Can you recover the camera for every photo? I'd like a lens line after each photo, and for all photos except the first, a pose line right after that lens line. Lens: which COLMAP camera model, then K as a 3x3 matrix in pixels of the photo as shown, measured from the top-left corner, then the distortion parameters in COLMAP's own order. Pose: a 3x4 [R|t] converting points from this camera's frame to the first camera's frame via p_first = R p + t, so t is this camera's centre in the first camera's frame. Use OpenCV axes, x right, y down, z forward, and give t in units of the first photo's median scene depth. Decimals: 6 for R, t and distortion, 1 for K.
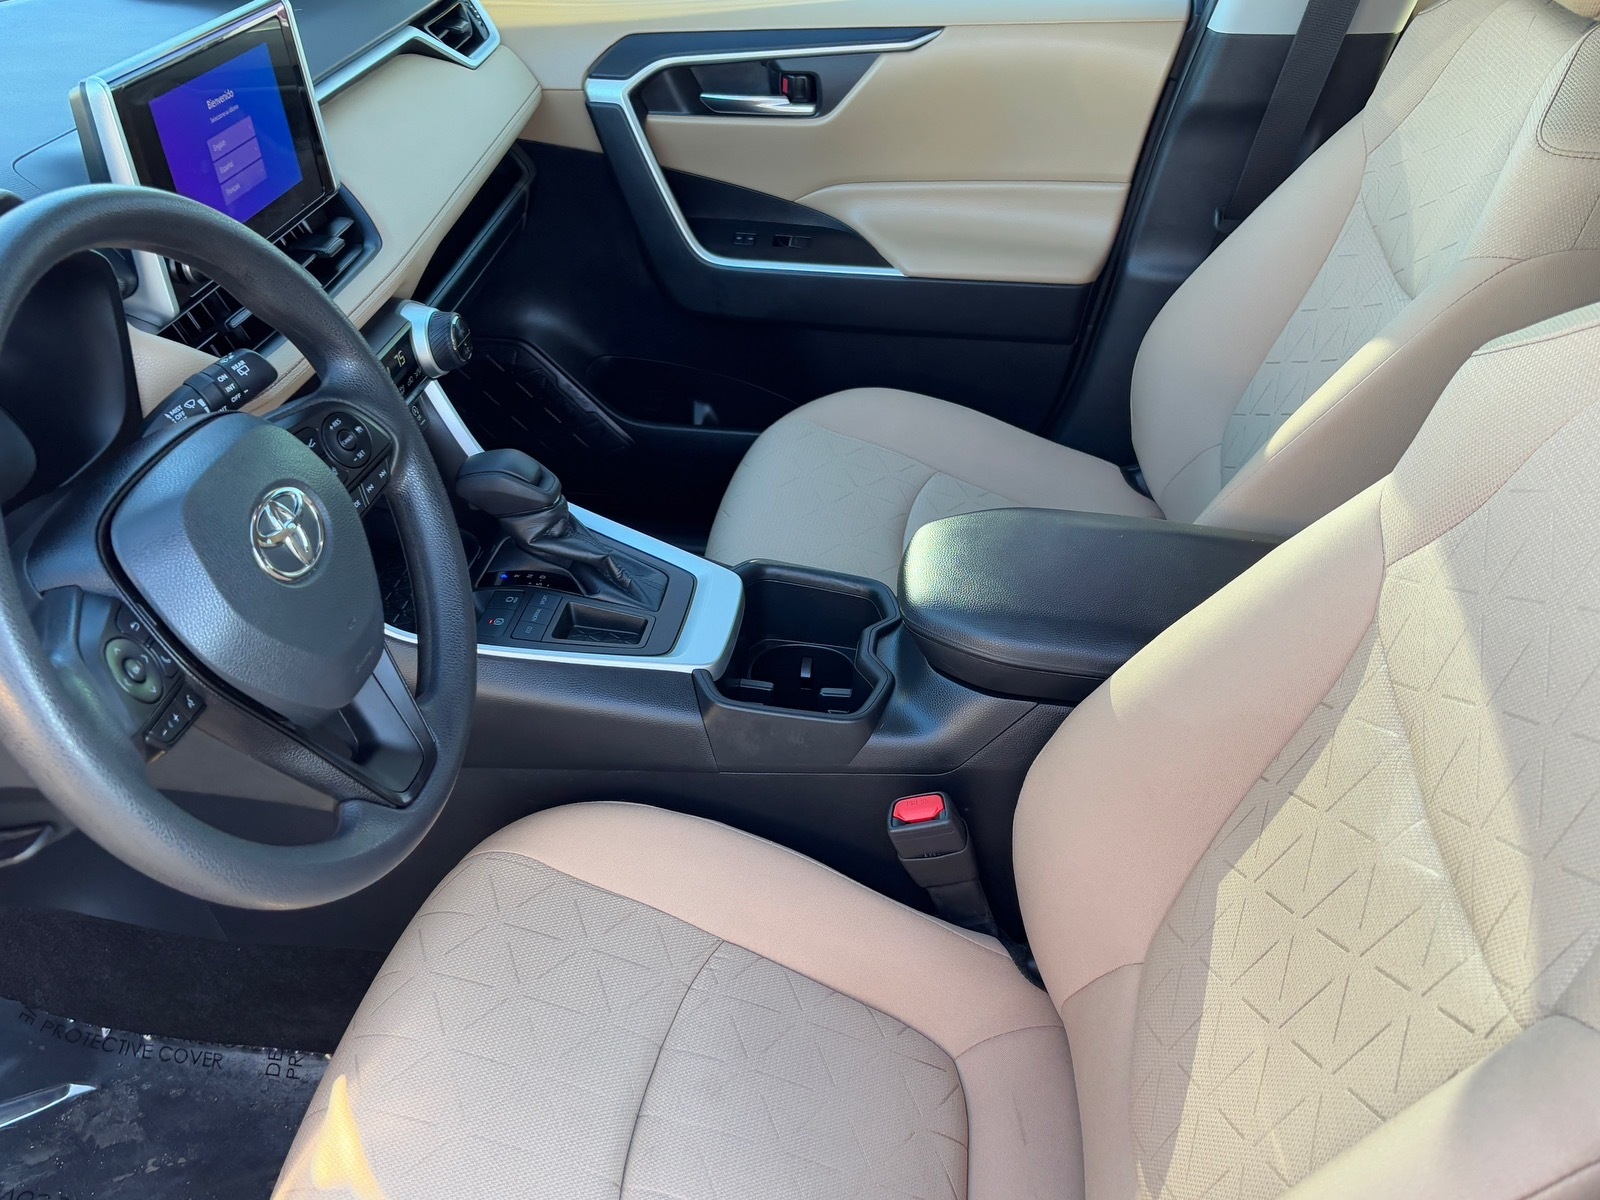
lens RADIAL K [[1520.6, 0, 825.0], [0, 1520.6, 624.7], [0, 0, 1]] dist [0.007697, 0.000000]
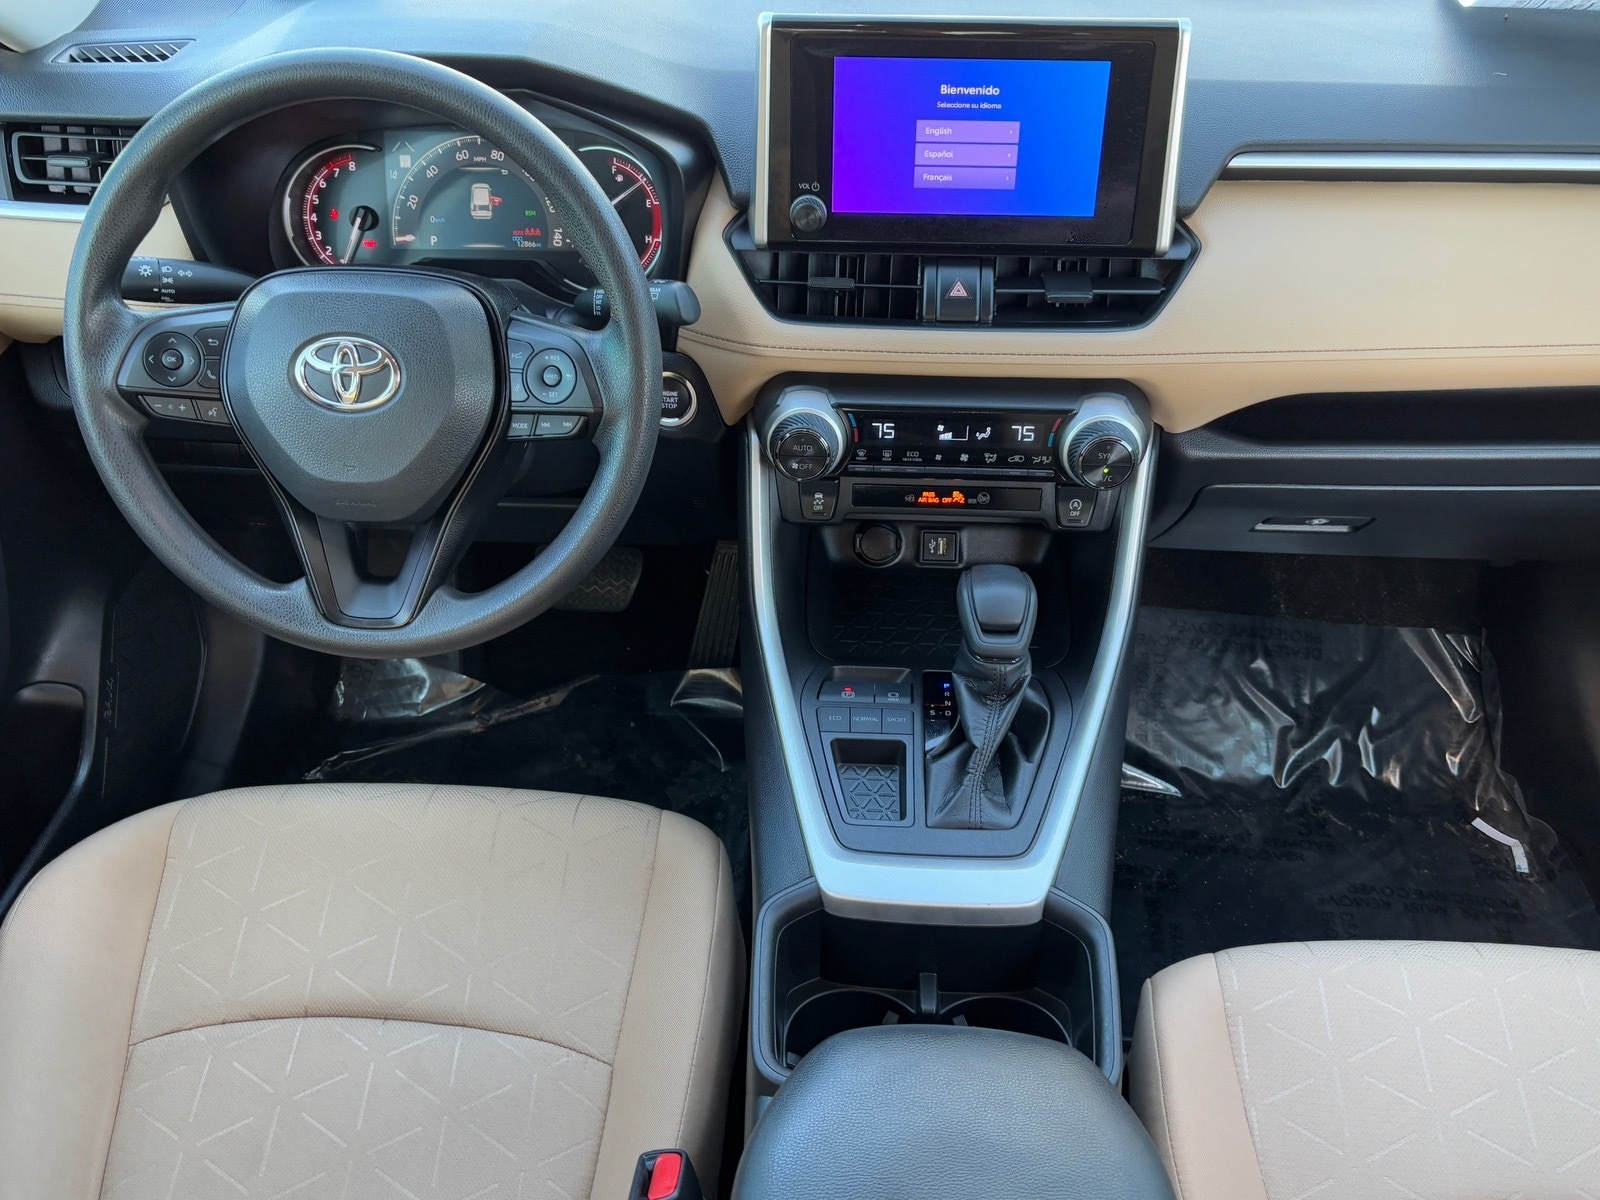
lens RADIAL K [[1438.5, 0, 814.0], [0, 1438.5, 616.9], [0, 0, 1]] dist [0.053655, -0.087615]
pose [[0.069131, 0.598149, -0.798397, 0.422999], [-0.543151, 0.693862, 0.472803, -0.406645], [0.836784, 0.400965, 0.372853, 0.593512]]
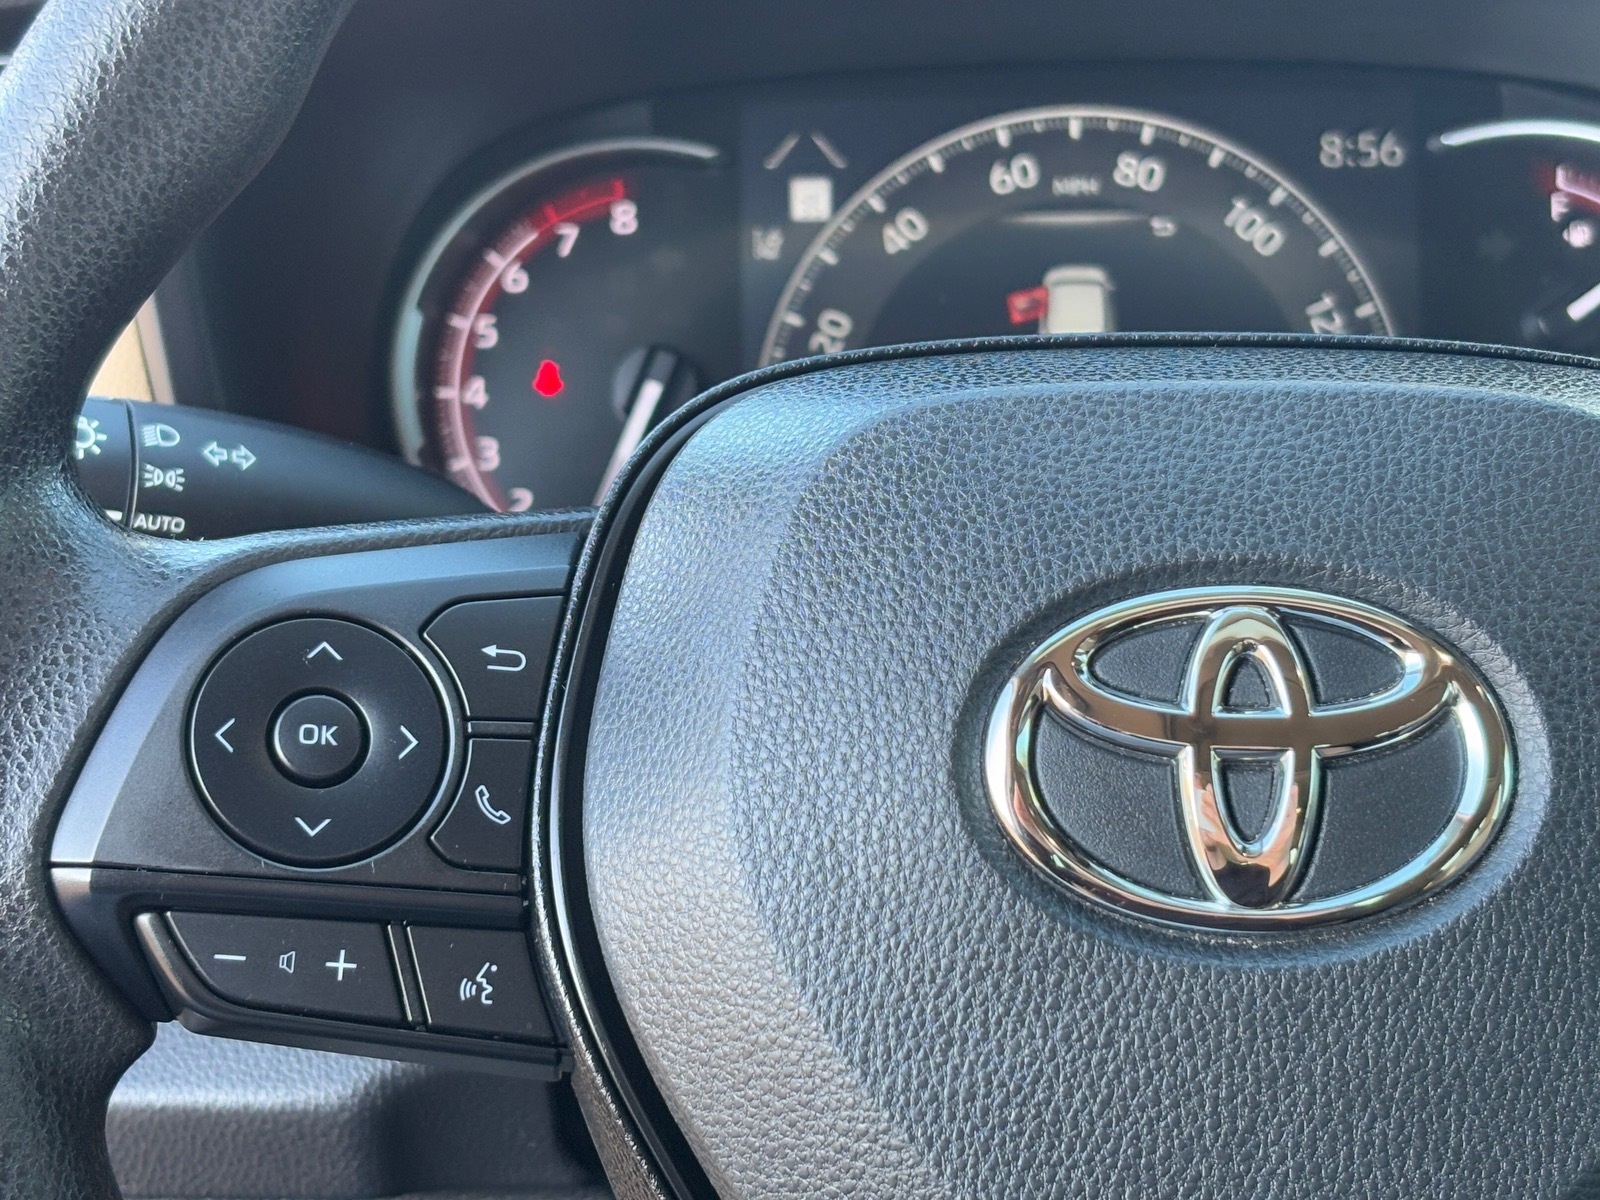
lens RADIAL K [[3049.8, 0, 767.2], [0, 3049.8, 622.7], [0, 0, 1]] dist [0.146469, 0.000000]
pose [[0.109893, 0.294294, -0.949376, 0.057771], [-0.536863, 0.821418, 0.192485, -0.080203], [0.836482, 0.488532, 0.248264, 0.498237]]
